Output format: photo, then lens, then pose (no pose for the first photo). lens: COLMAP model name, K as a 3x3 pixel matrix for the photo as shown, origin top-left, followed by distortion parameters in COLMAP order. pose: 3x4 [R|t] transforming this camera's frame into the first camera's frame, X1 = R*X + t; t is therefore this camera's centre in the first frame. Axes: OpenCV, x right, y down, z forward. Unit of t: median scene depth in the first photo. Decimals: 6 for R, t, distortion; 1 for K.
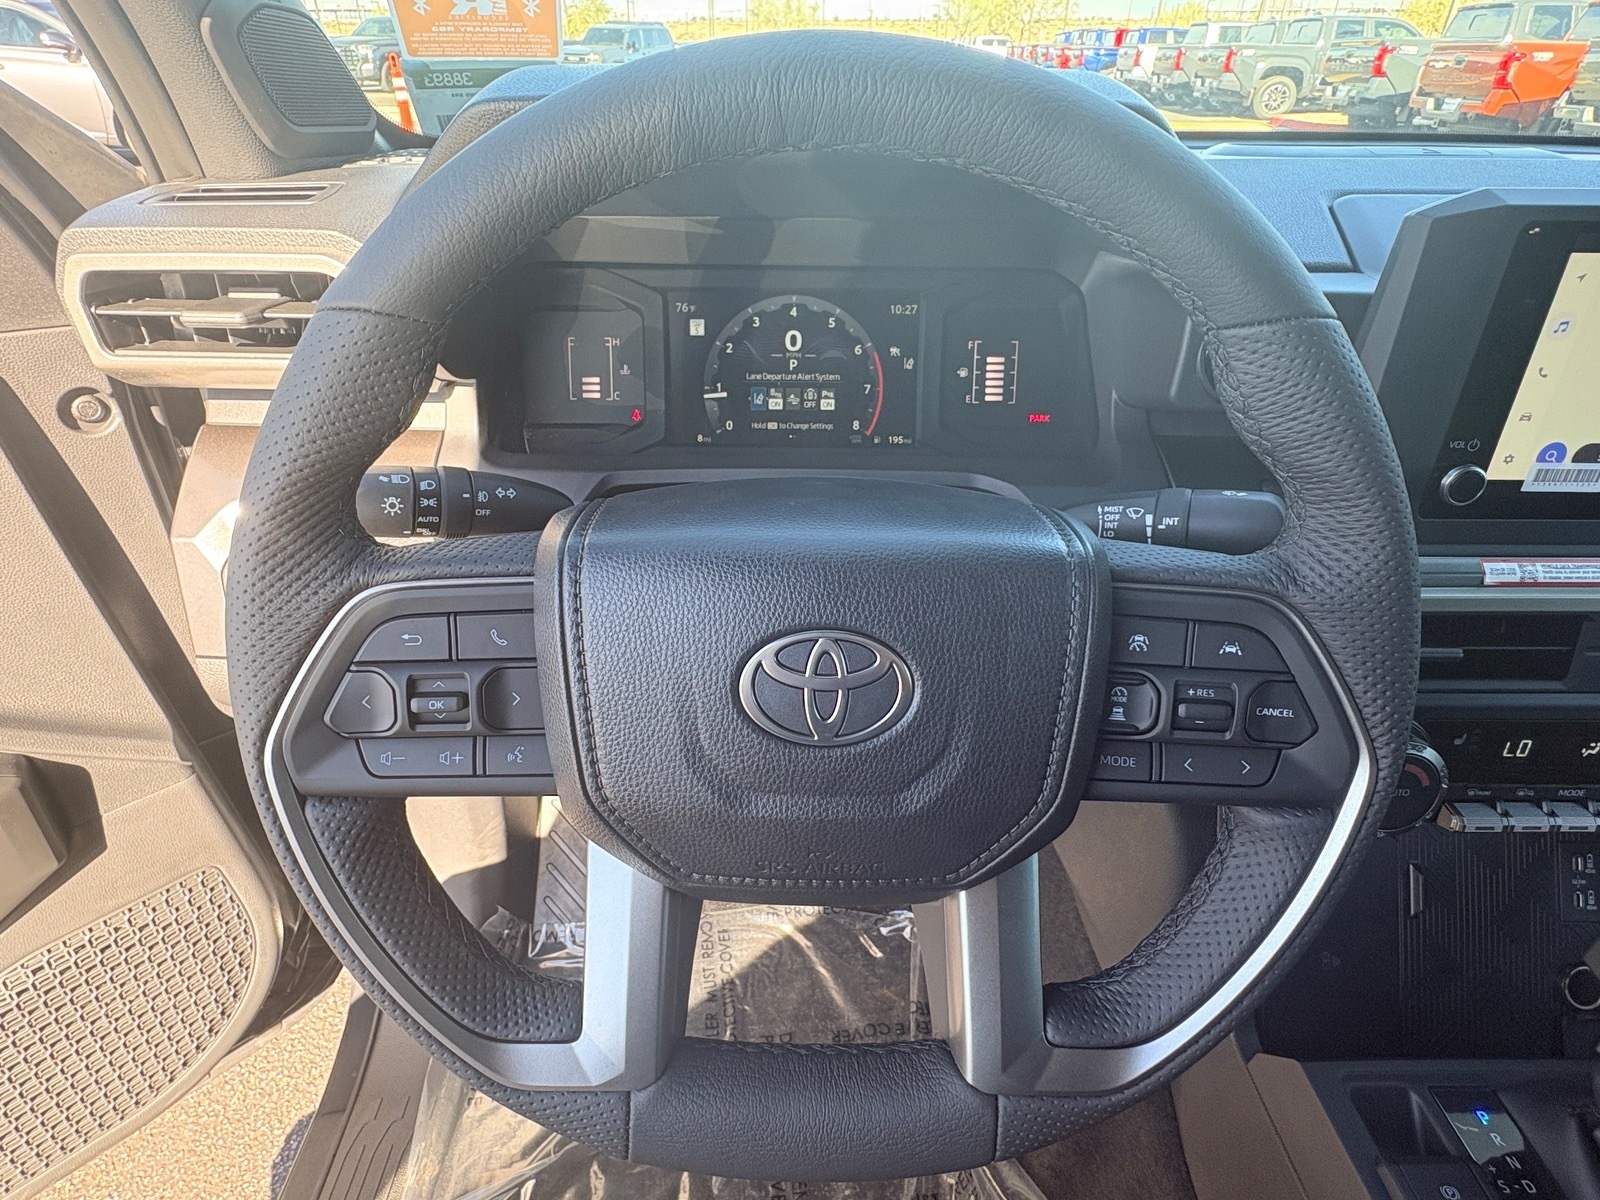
lens RADIAL K [[865.9, 0, 780.3], [0, 865.9, 600.2], [0, 0, 1]] dist [0.002603, 0.000636]
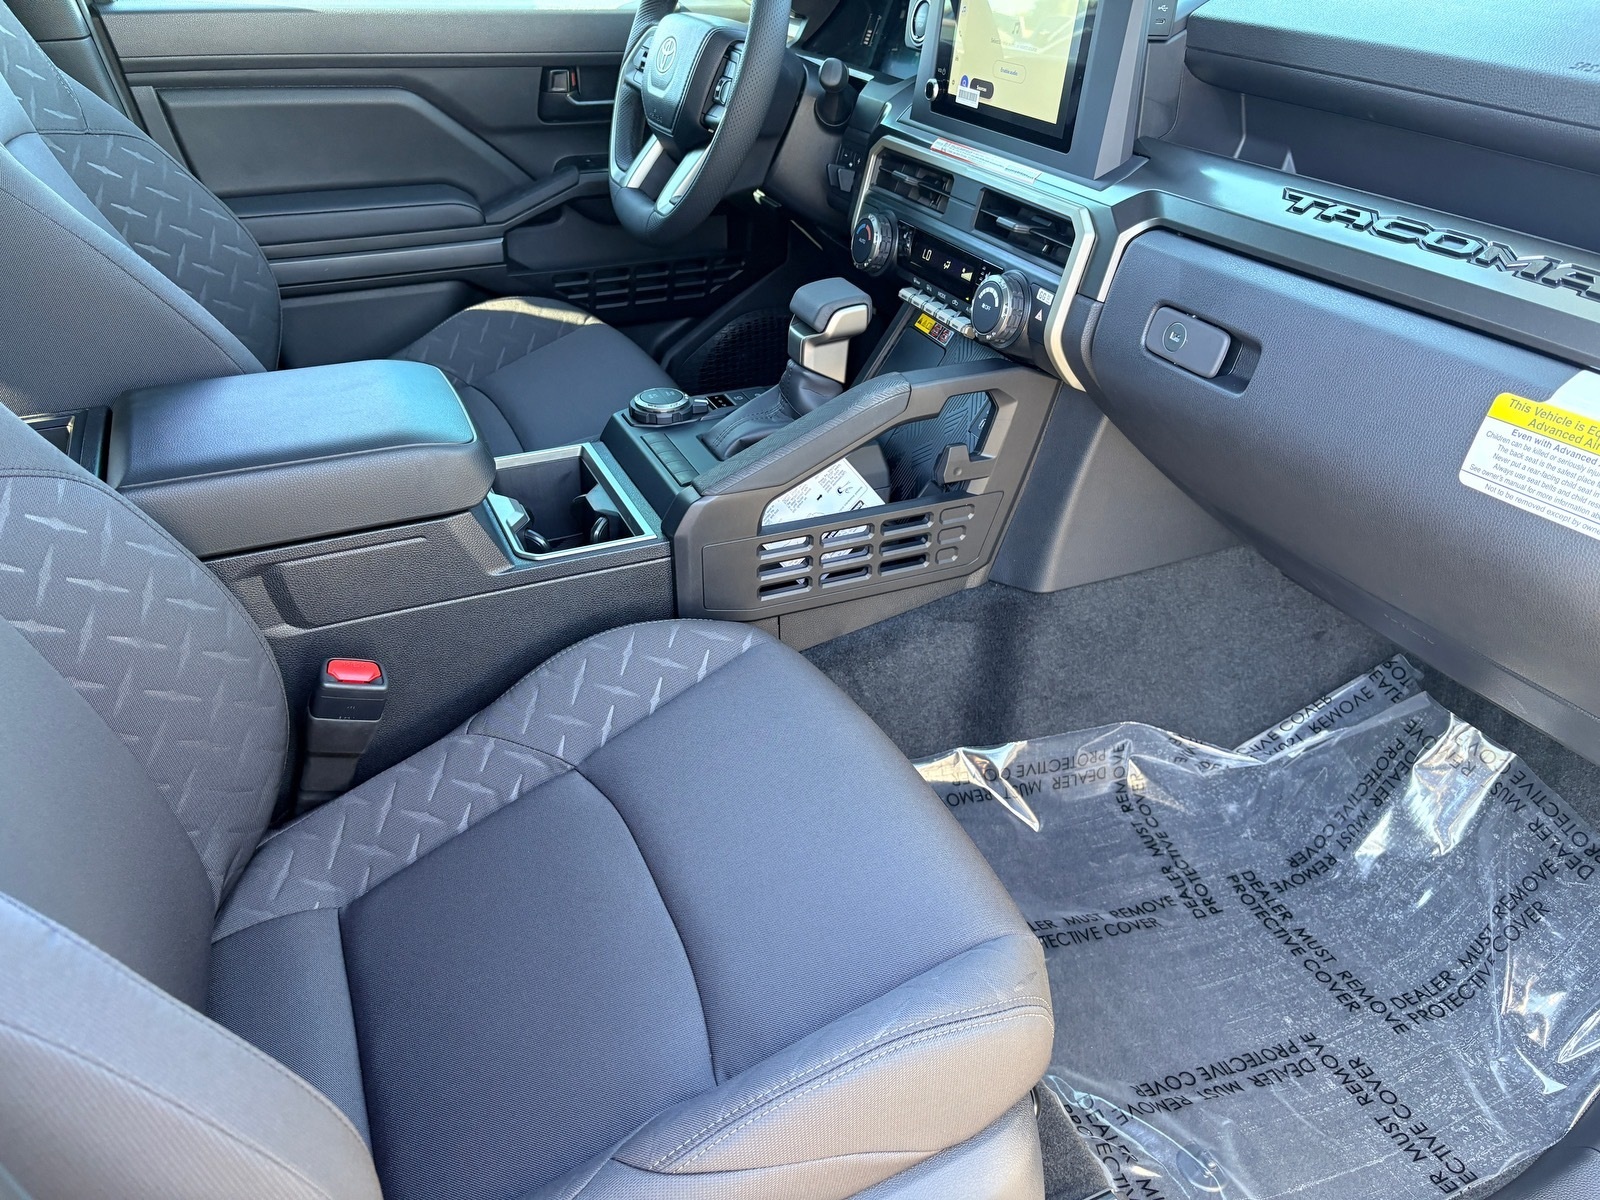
lens RADIAL K [[1228.4, 0, 790.2], [0, 1228.4, 592.3], [0, 0, 1]] dist [0.037985, -0.065920]
pose [[0.386618, 0.454604, -0.802410, 2.691834], [-0.489254, 0.838641, 0.239398, 0.246726], [0.781765, 0.300026, 0.546651, -0.363878]]
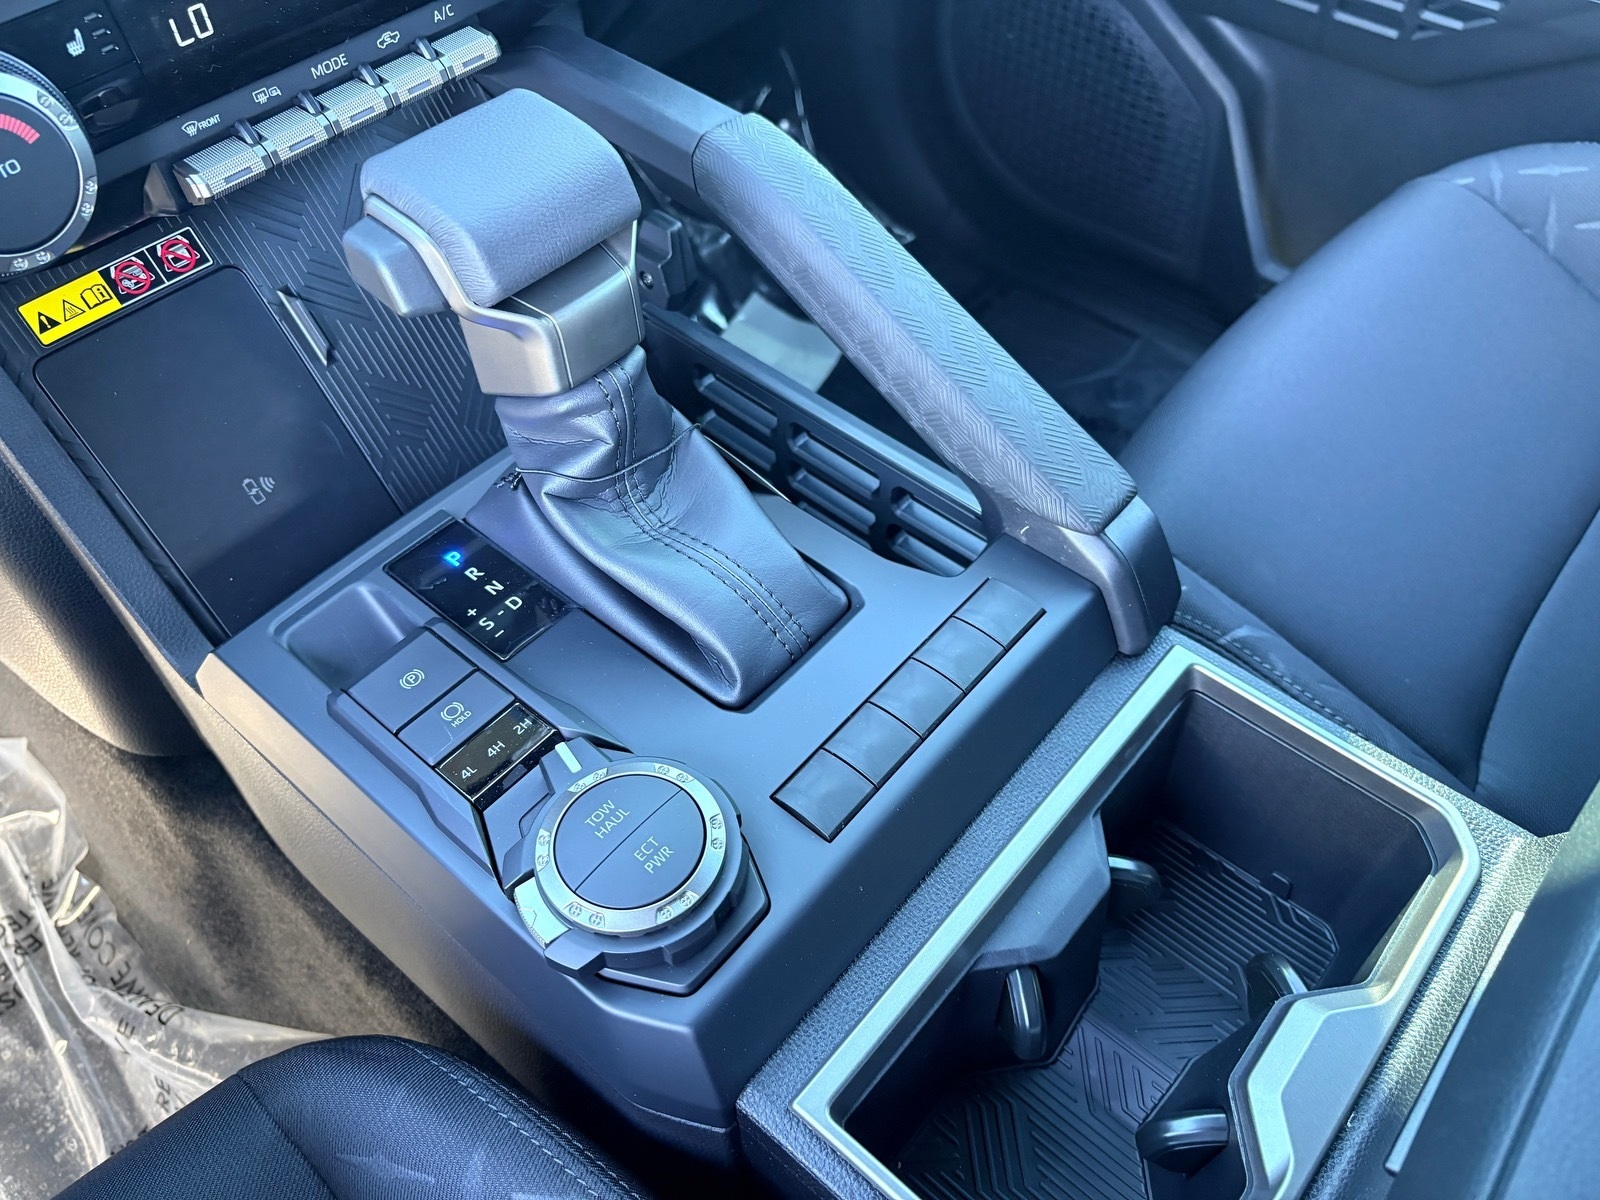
lens RADIAL K [[1228.4, 0, 801.6], [0, 1228.4, 592.6], [0, 0, 1]] dist [0.037985, -0.065920]
pose [[0.654859, -0.589626, 0.472759, 0.421368], [0.418545, 0.803806, 0.422748, 0.260533], [-0.629270, -0.078969, 0.773164, 0.036135]]
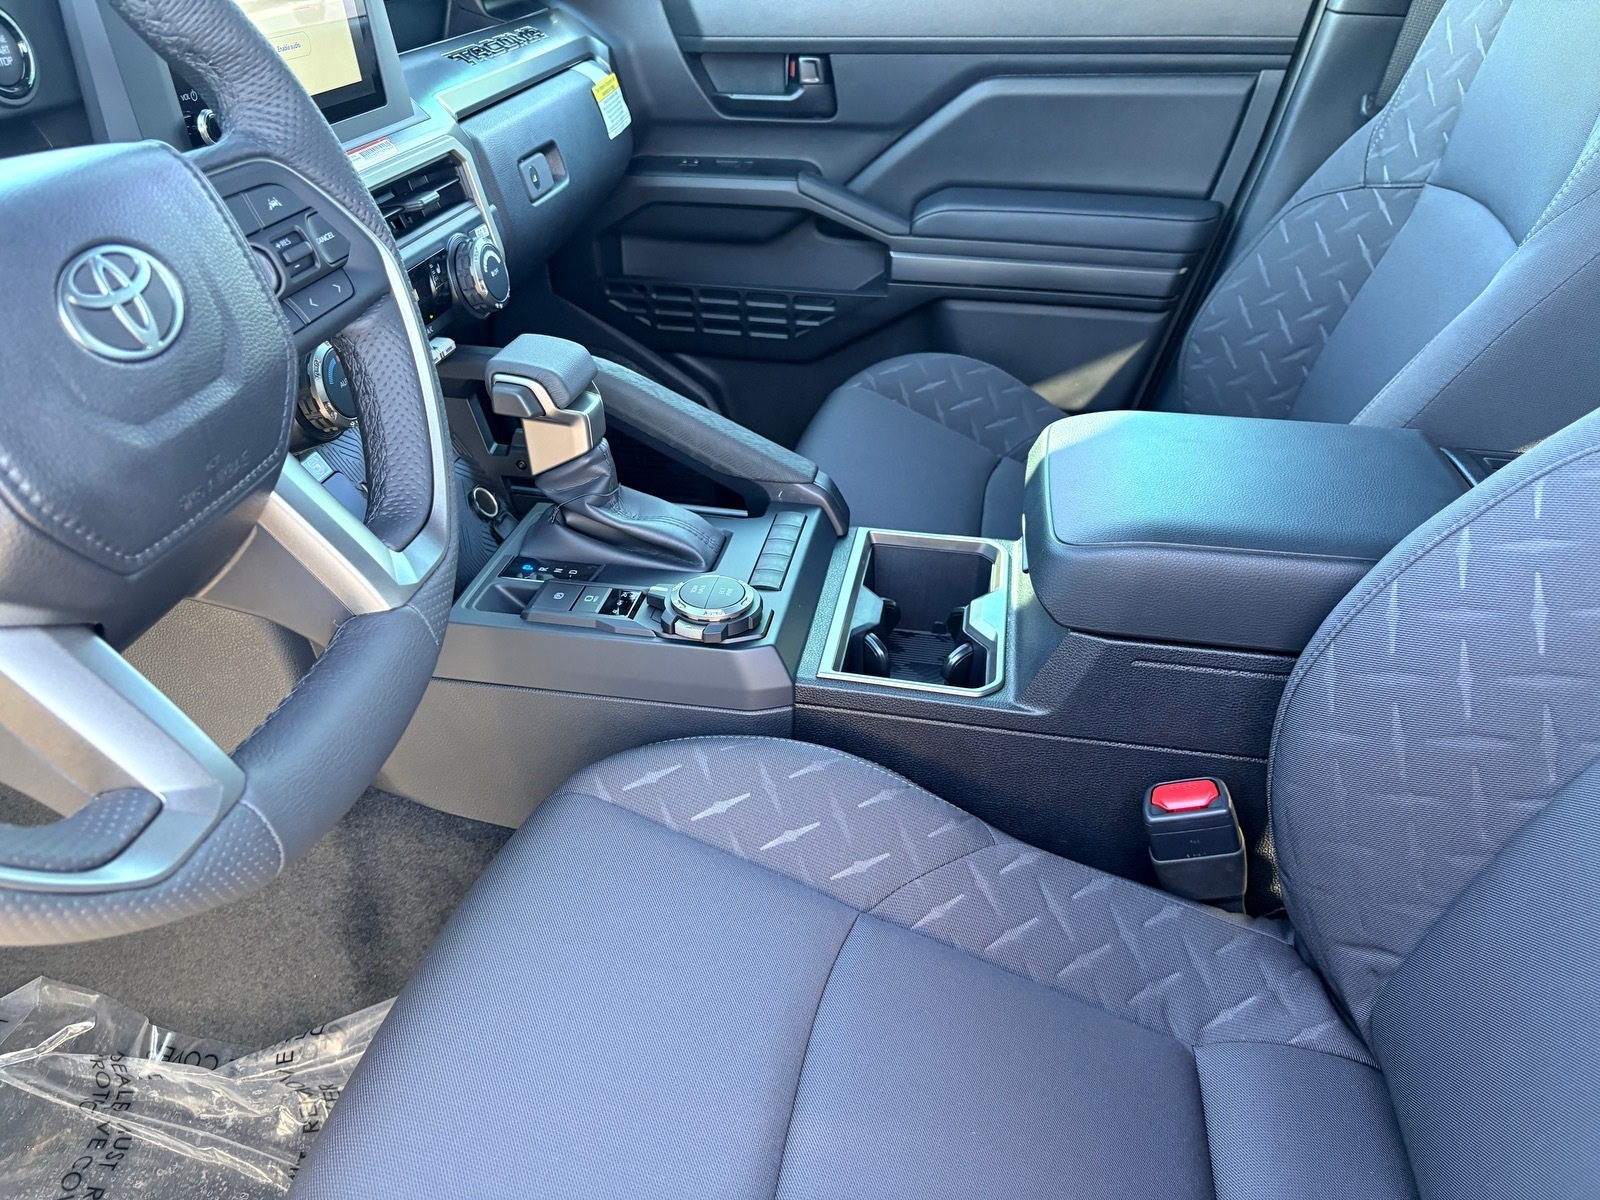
lens RADIAL K [[1228.4, 0, 808.1], [0, 1228.4, 602.9], [0, 0, 1]] dist [0.037985, -0.065920]
pose [[0.163363, -0.507280, 0.846156, -0.648425], [0.510700, 0.777303, 0.367404, 0.129759], [-0.844096, 0.372112, 0.386051, -0.077131]]
